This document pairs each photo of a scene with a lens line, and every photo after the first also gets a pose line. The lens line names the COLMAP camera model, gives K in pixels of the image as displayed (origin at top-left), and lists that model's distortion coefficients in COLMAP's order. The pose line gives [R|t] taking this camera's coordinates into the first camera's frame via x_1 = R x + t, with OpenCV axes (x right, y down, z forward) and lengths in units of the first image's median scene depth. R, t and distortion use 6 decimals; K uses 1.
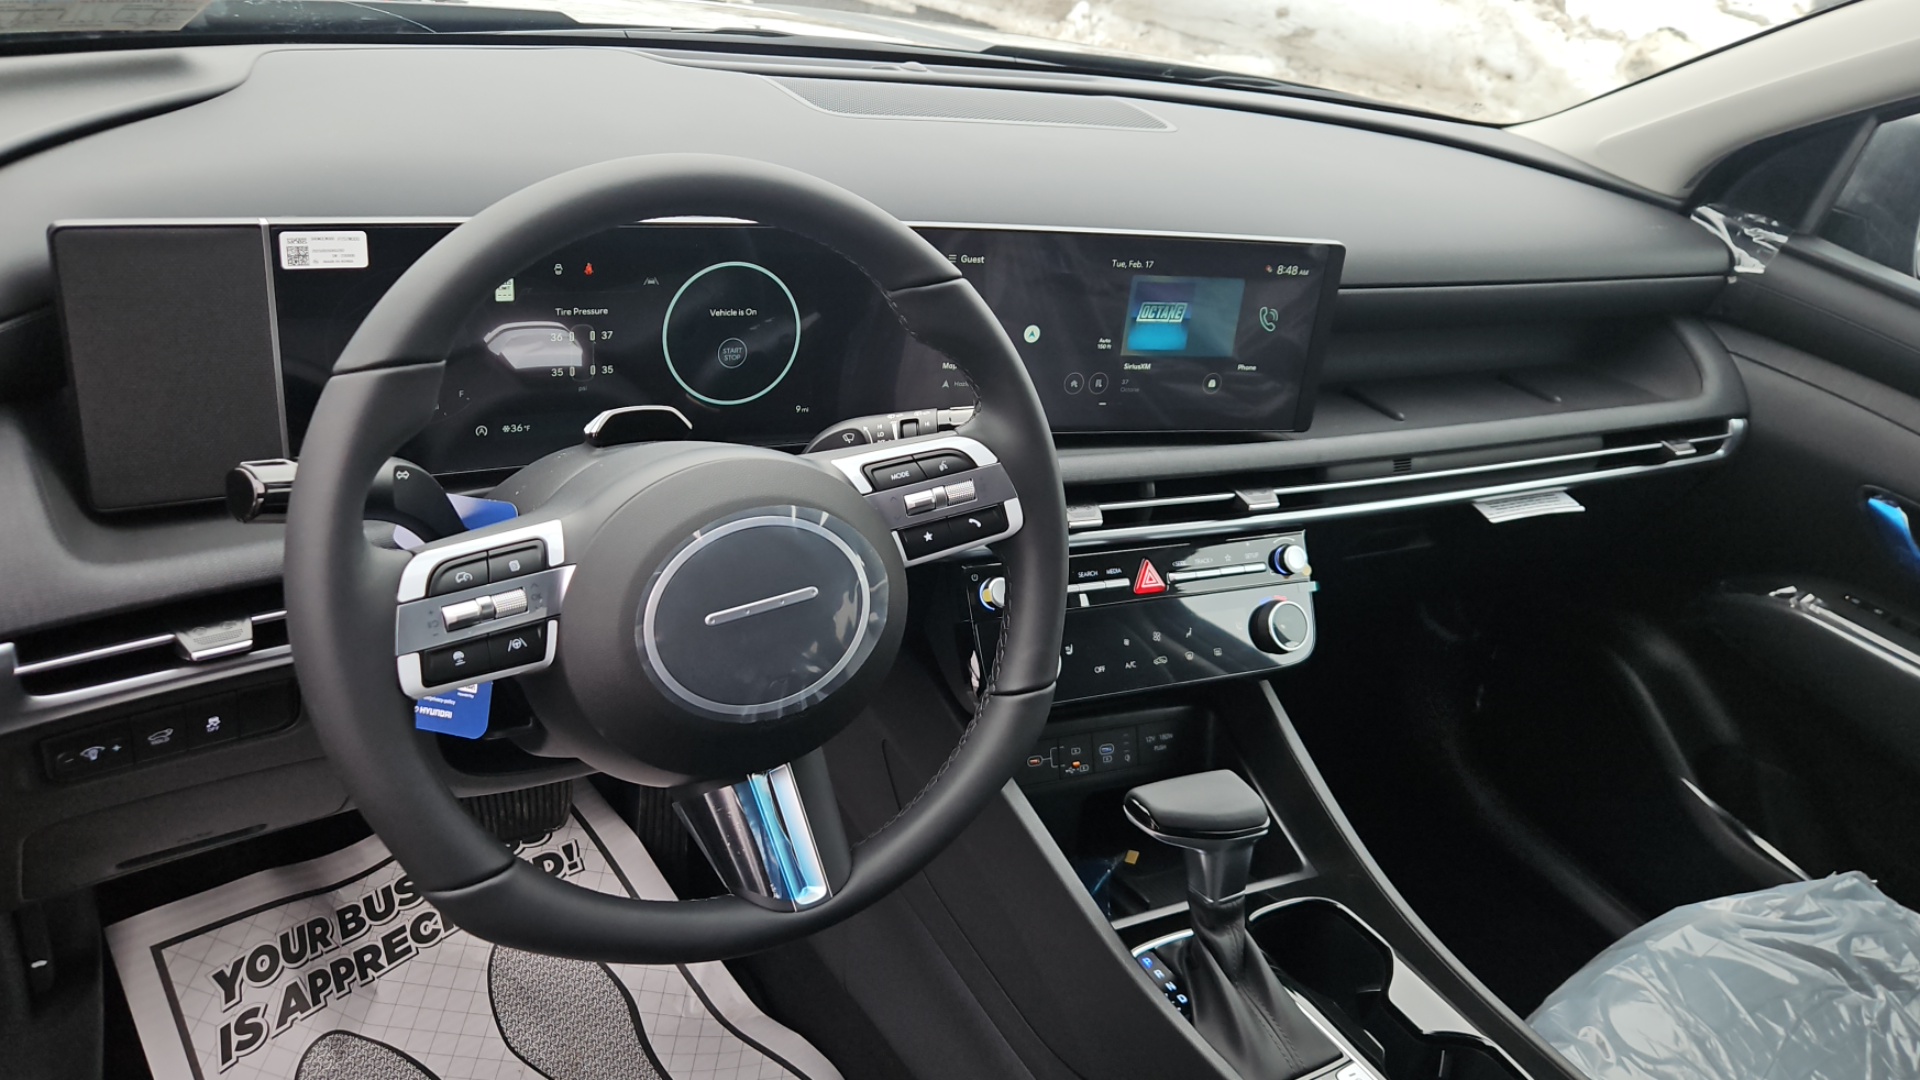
lens RADIAL K [[1420.5, 0, 963.5], [0, 1420.5, 539.2], [0, 0, 1]] dist [0.050955, -0.021747]
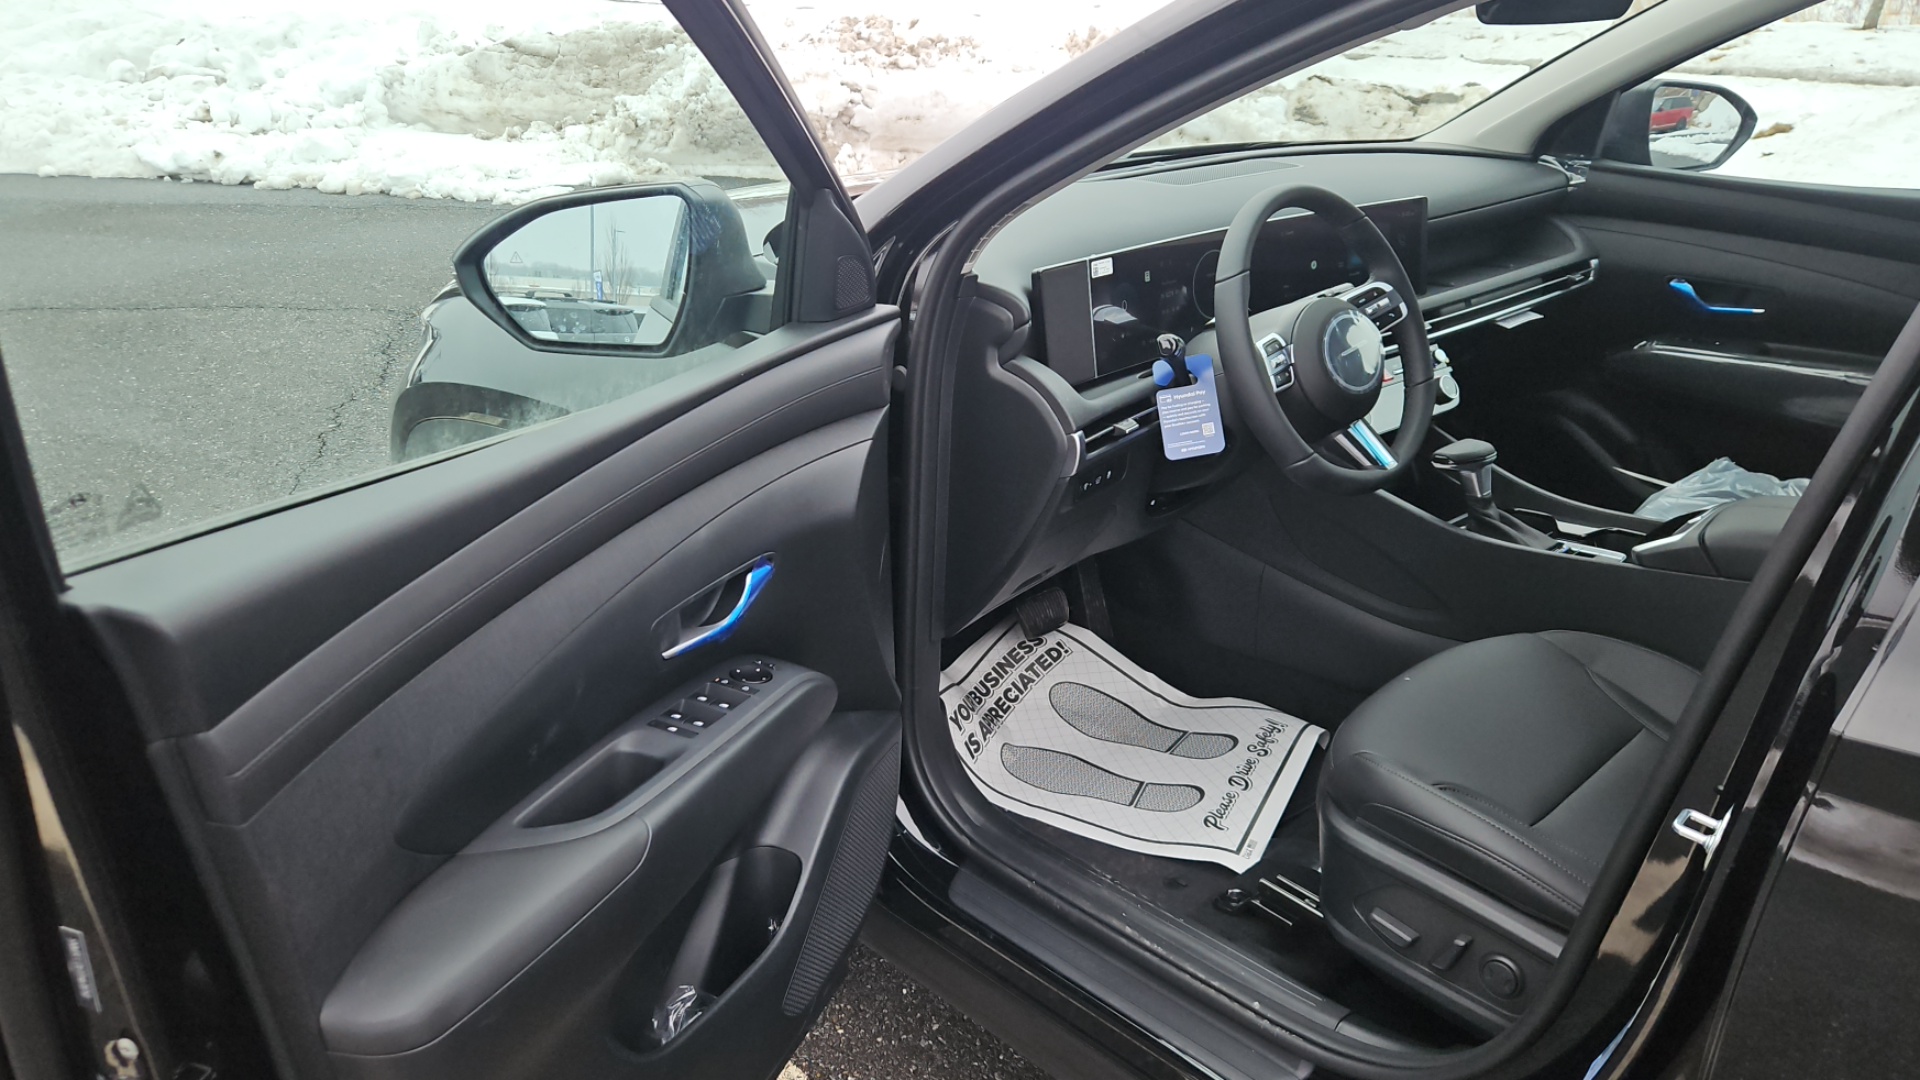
lens RADIAL K [[1420.5, 0, 958.8], [0, 1420.5, 537.4], [0, 0, 1]] dist [0.050955, -0.021747]
pose [[0.955229, -0.241672, 0.170681, -0.657609], [0.255929, 0.964383, -0.066830, 0.179164], [-0.148451, 0.107520, 0.983057, -0.671857]]
